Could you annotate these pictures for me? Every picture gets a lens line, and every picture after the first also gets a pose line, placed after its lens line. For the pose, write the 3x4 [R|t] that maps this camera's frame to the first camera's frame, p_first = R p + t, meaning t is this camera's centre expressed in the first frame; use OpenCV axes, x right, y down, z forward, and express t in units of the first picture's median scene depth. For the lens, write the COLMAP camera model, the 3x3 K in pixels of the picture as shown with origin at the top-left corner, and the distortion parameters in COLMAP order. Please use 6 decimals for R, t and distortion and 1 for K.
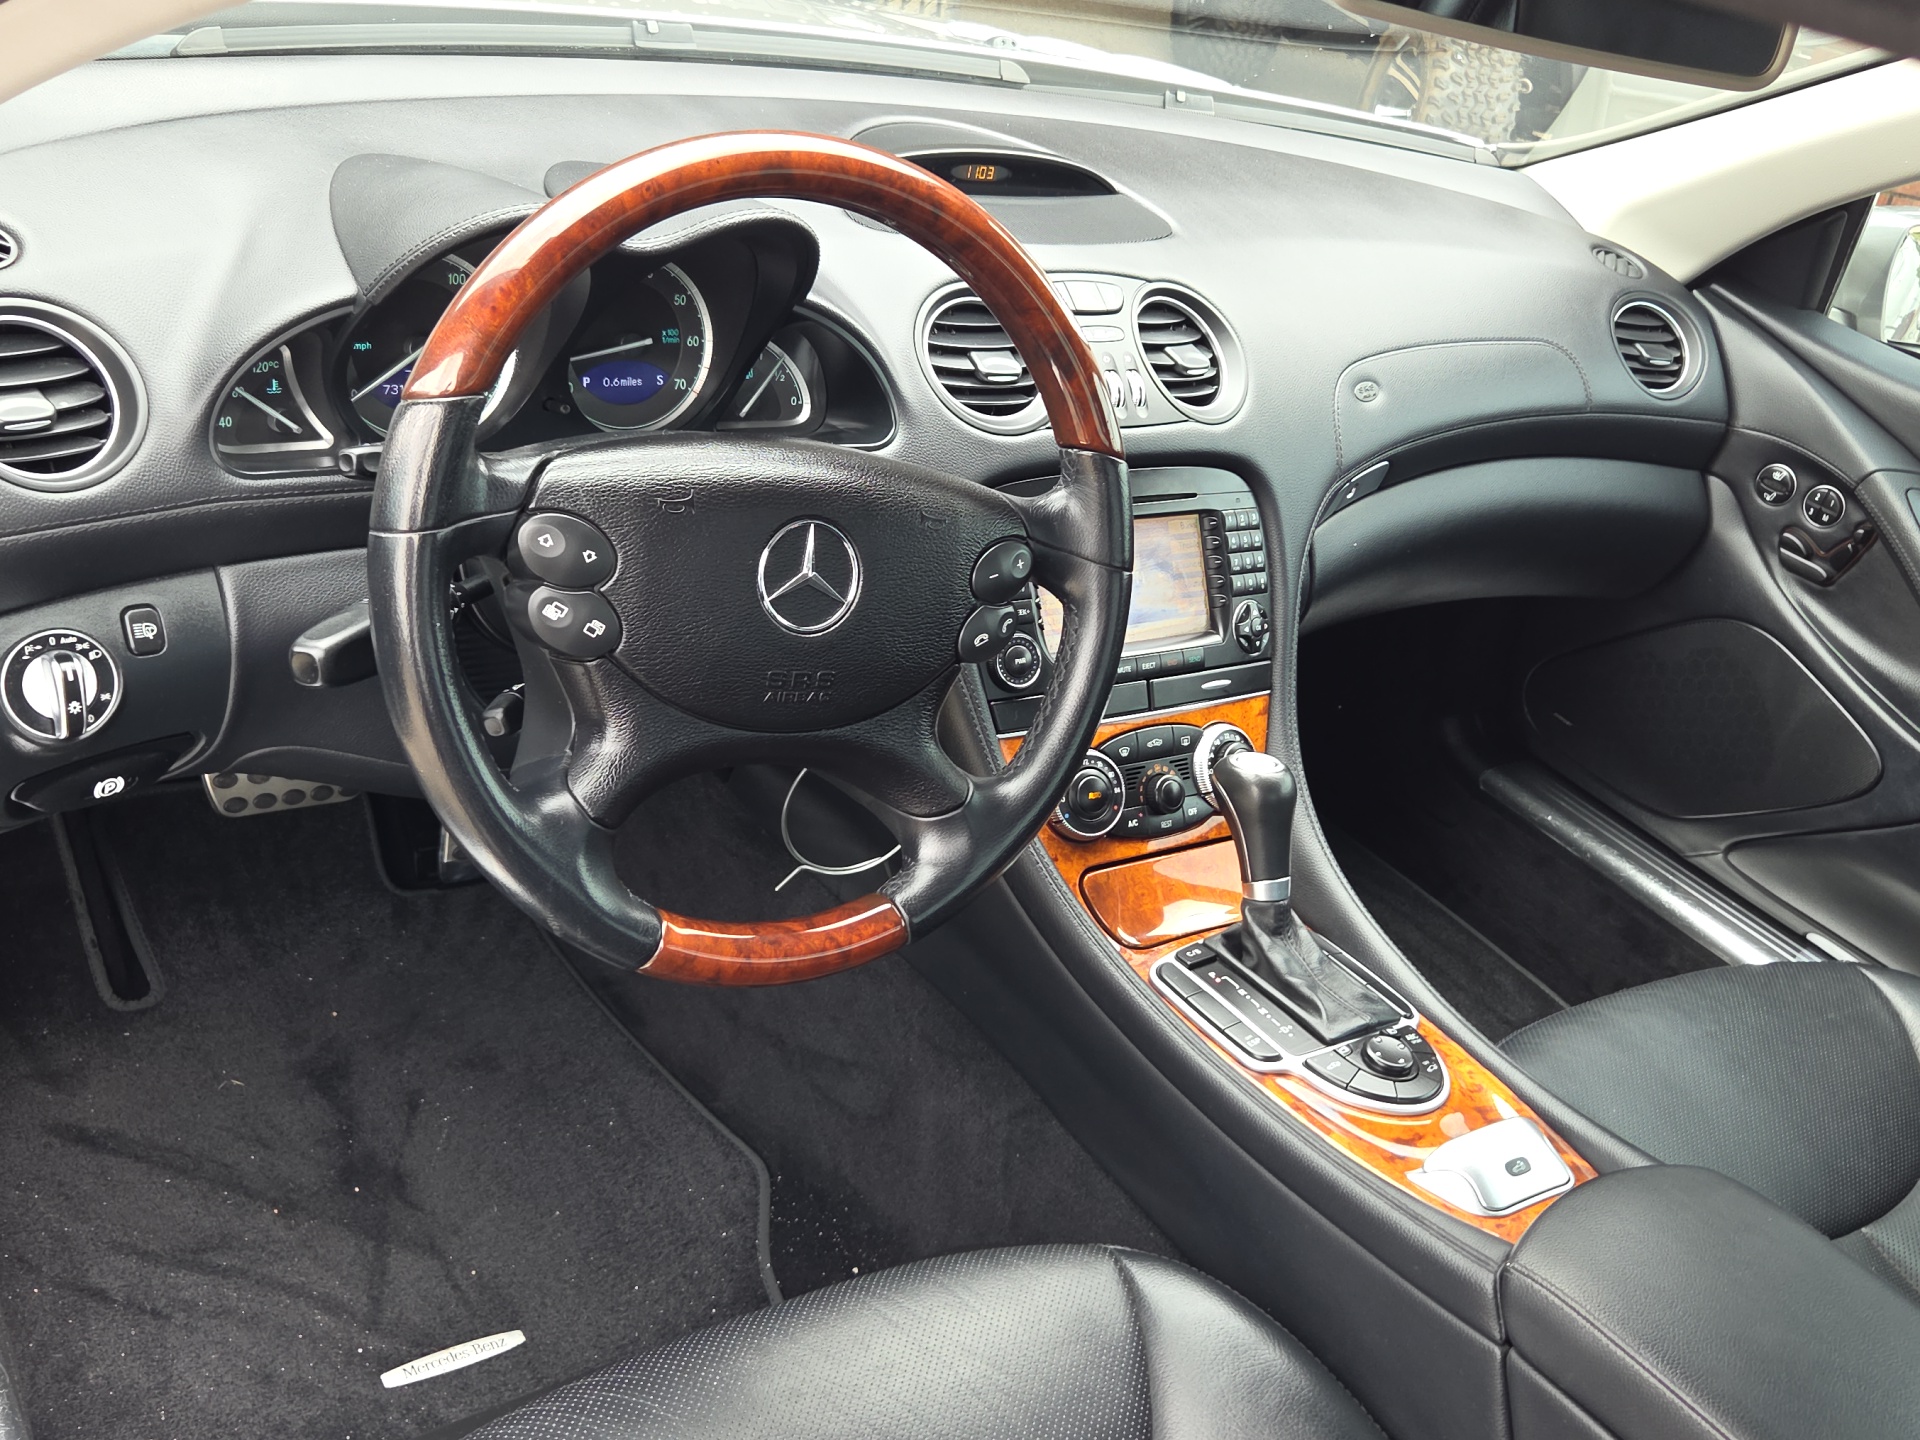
lens RADIAL K [[1959.5, 0, 960.0], [0, 1959.5, 720.0], [0, 0, 1]] dist [0.079961, -0.001270]
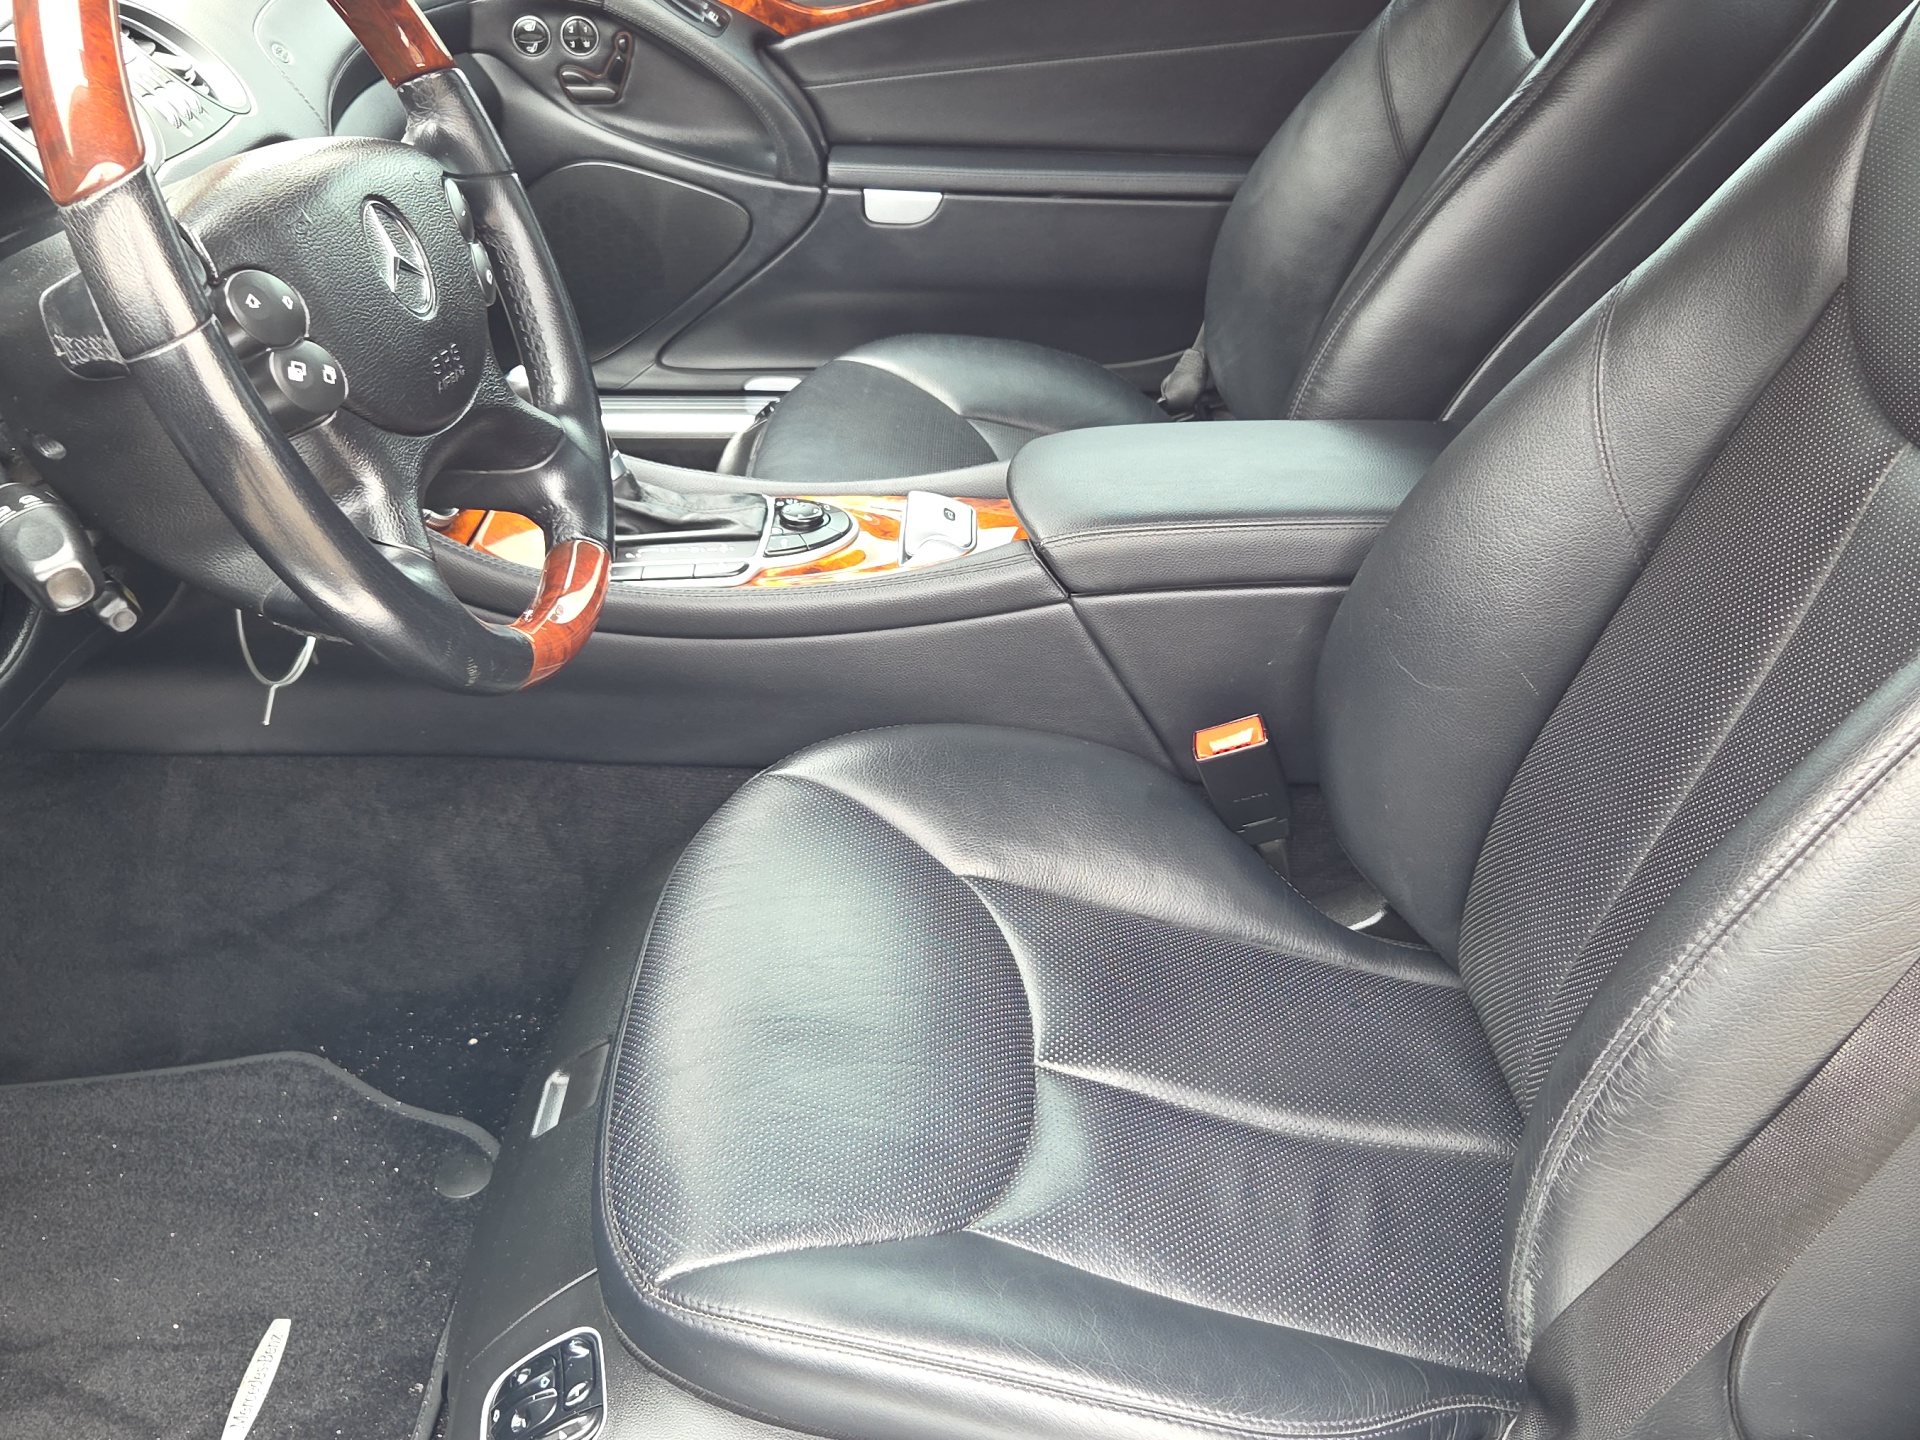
lens RADIAL K [[1959.5, 0, 960.0], [0, 1959.5, 720.0], [0, 0, 1]] dist [0.079961, -0.001270]
pose [[0.551792, -0.565721, 0.612768, -0.409913], [0.494023, 0.813689, 0.306351, -0.032387], [-0.671912, 0.133679, 0.728467, 0.090276]]
